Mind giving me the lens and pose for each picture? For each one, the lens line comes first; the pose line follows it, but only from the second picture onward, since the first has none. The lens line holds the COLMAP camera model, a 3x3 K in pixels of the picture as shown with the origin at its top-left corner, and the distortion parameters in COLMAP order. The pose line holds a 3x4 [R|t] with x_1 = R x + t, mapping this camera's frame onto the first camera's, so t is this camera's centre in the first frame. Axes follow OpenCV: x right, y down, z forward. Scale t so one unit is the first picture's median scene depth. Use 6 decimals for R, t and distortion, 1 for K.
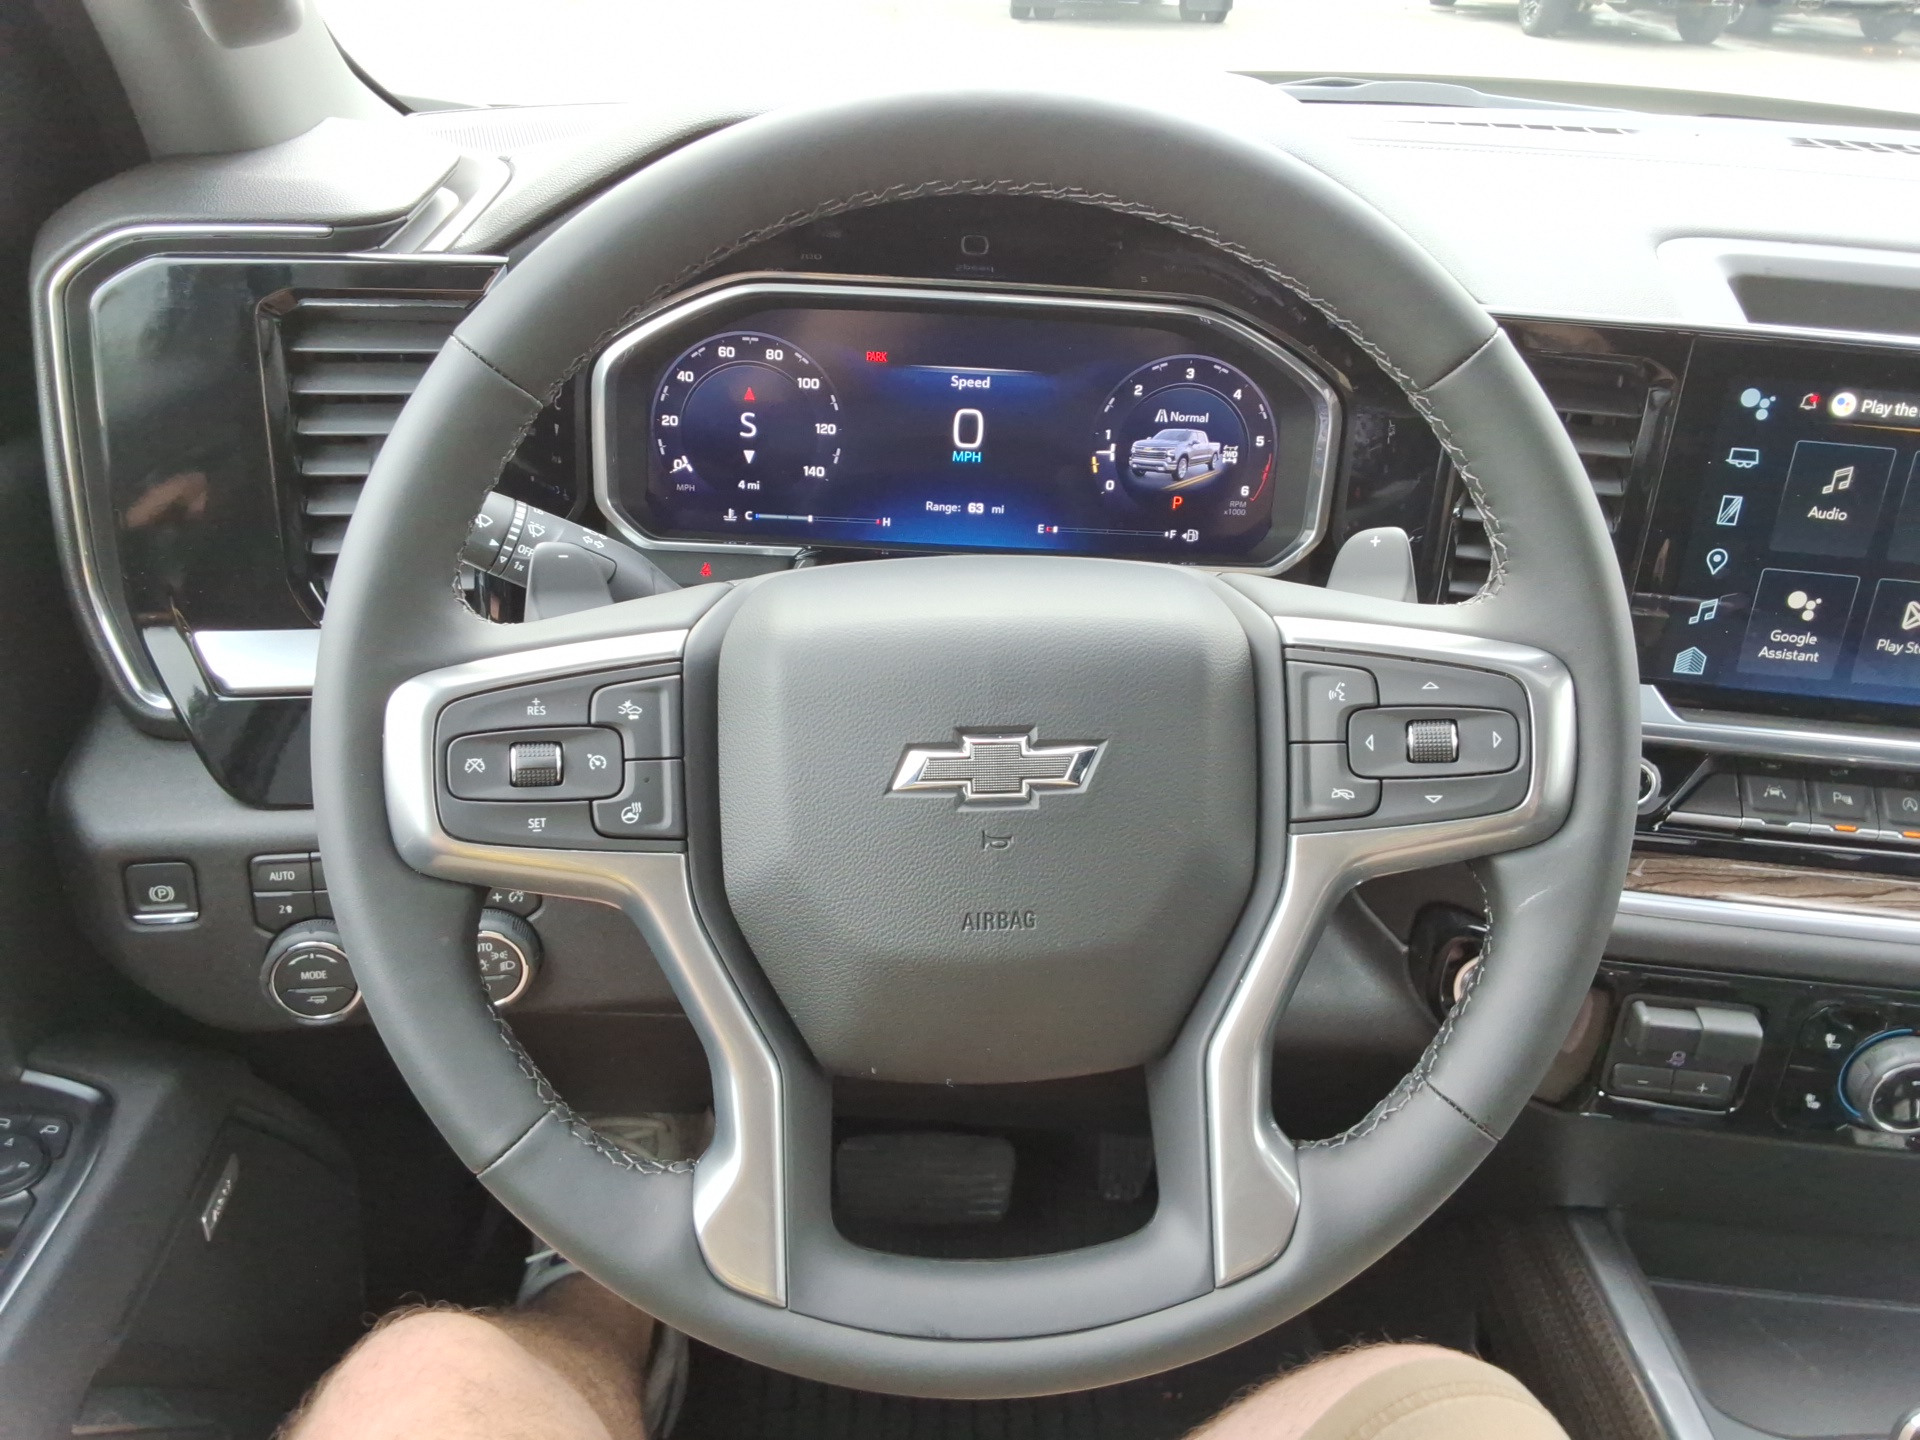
lens RADIAL K [[1536.7, 0, 971.8], [0, 1536.7, 721.2], [0, 0, 1]] dist [0.110684, -0.167074]
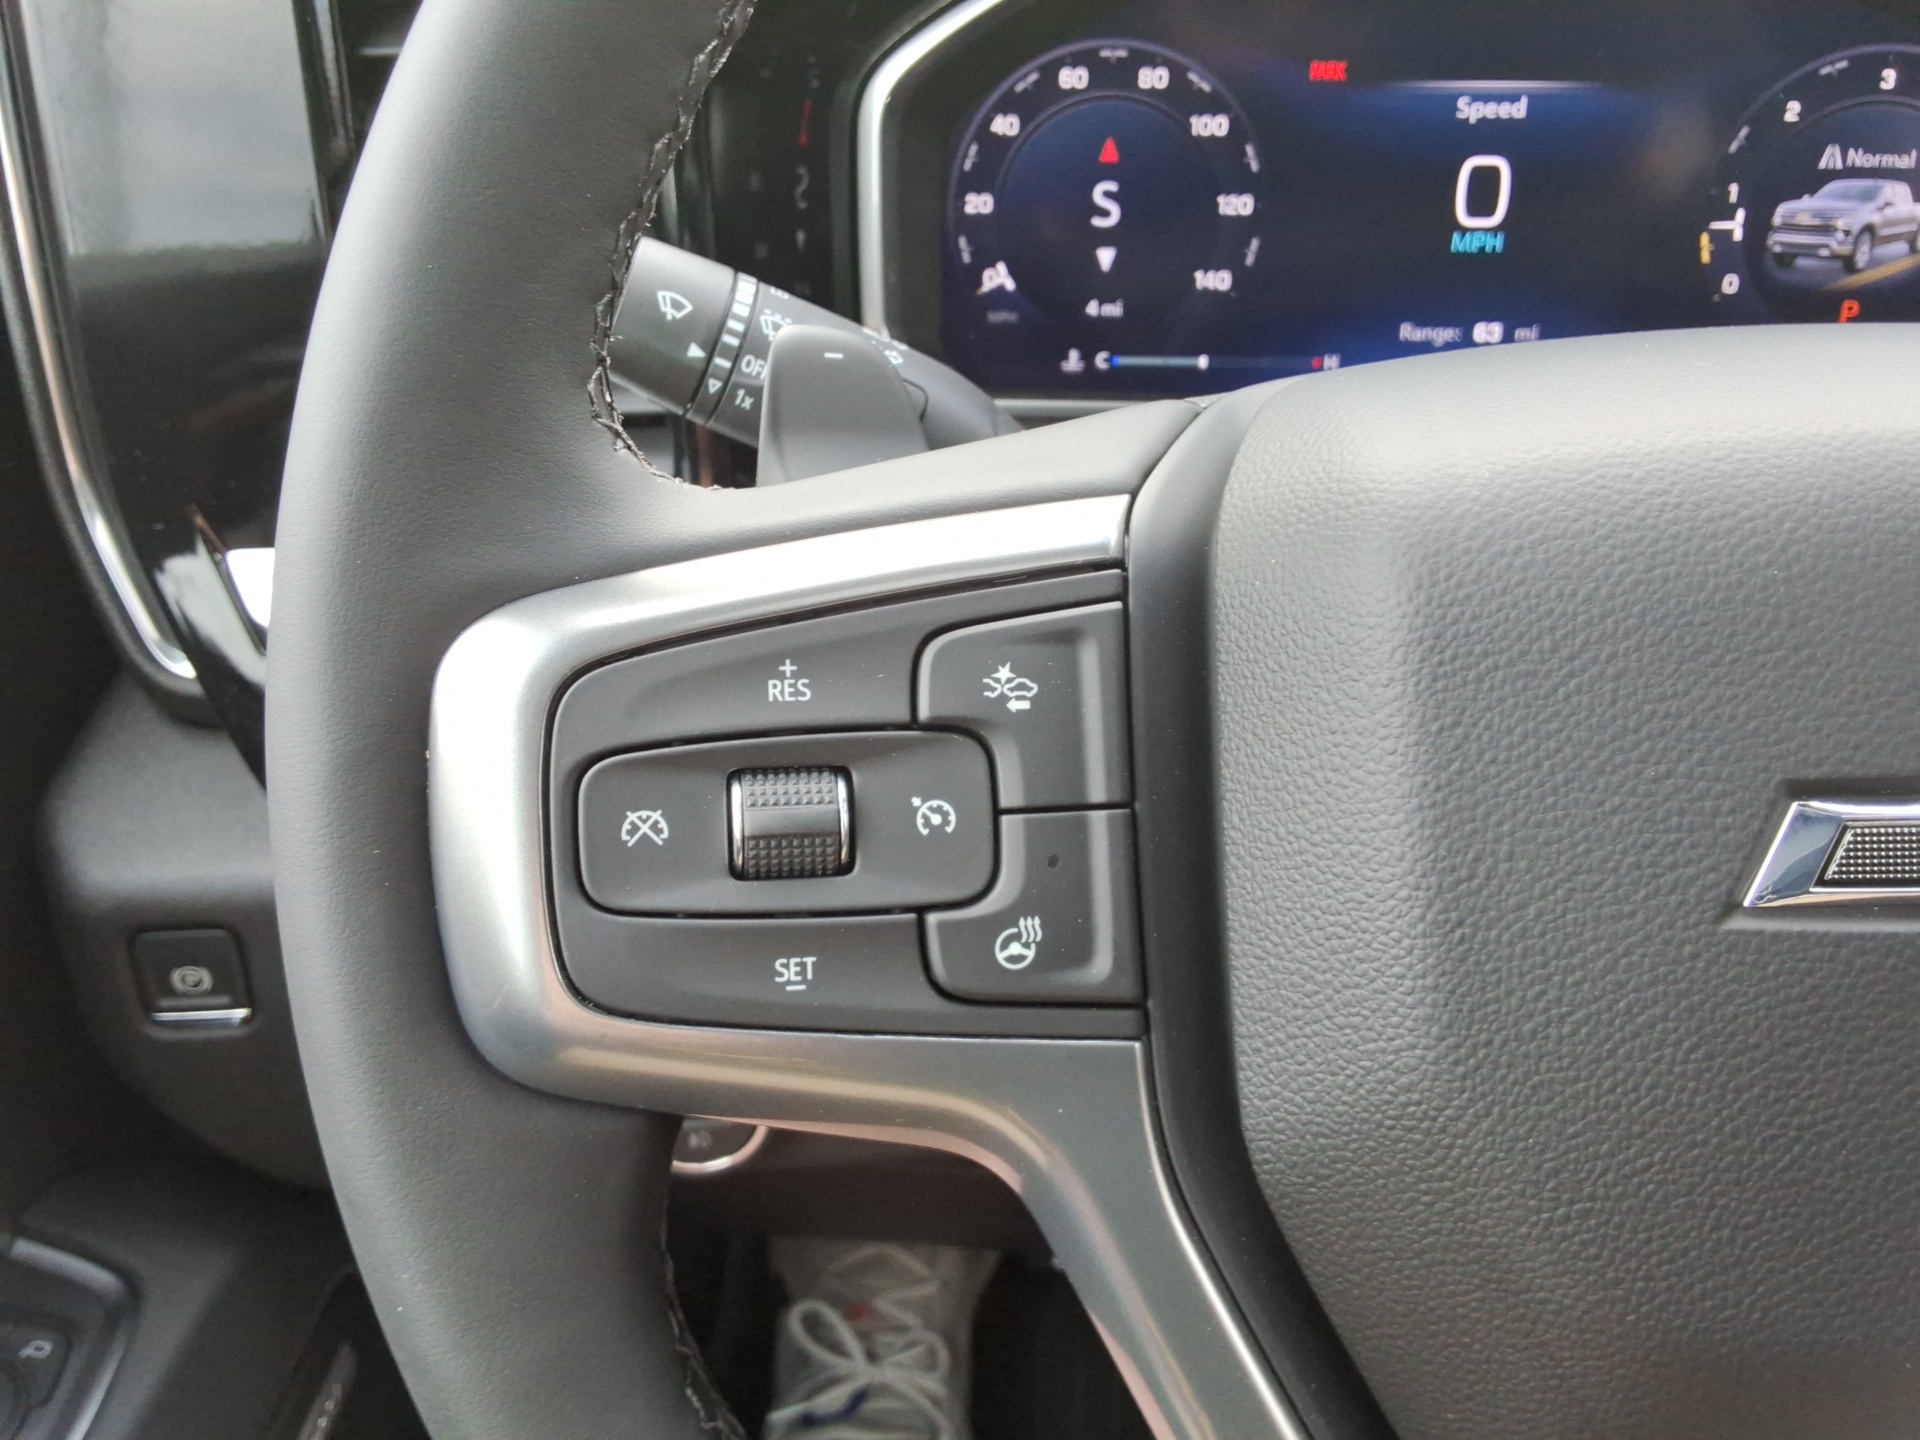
lens RADIAL K [[1536.7, 0, 978.3], [0, 1536.7, 739.5], [0, 0, 1]] dist [0.110684, -0.167074]
pose [[0.991258, 0.001142, -0.131931, -0.122442], [0.003698, 0.999329, 0.036432, -0.005867], [0.131884, -0.036601, 0.990589, 0.414819]]
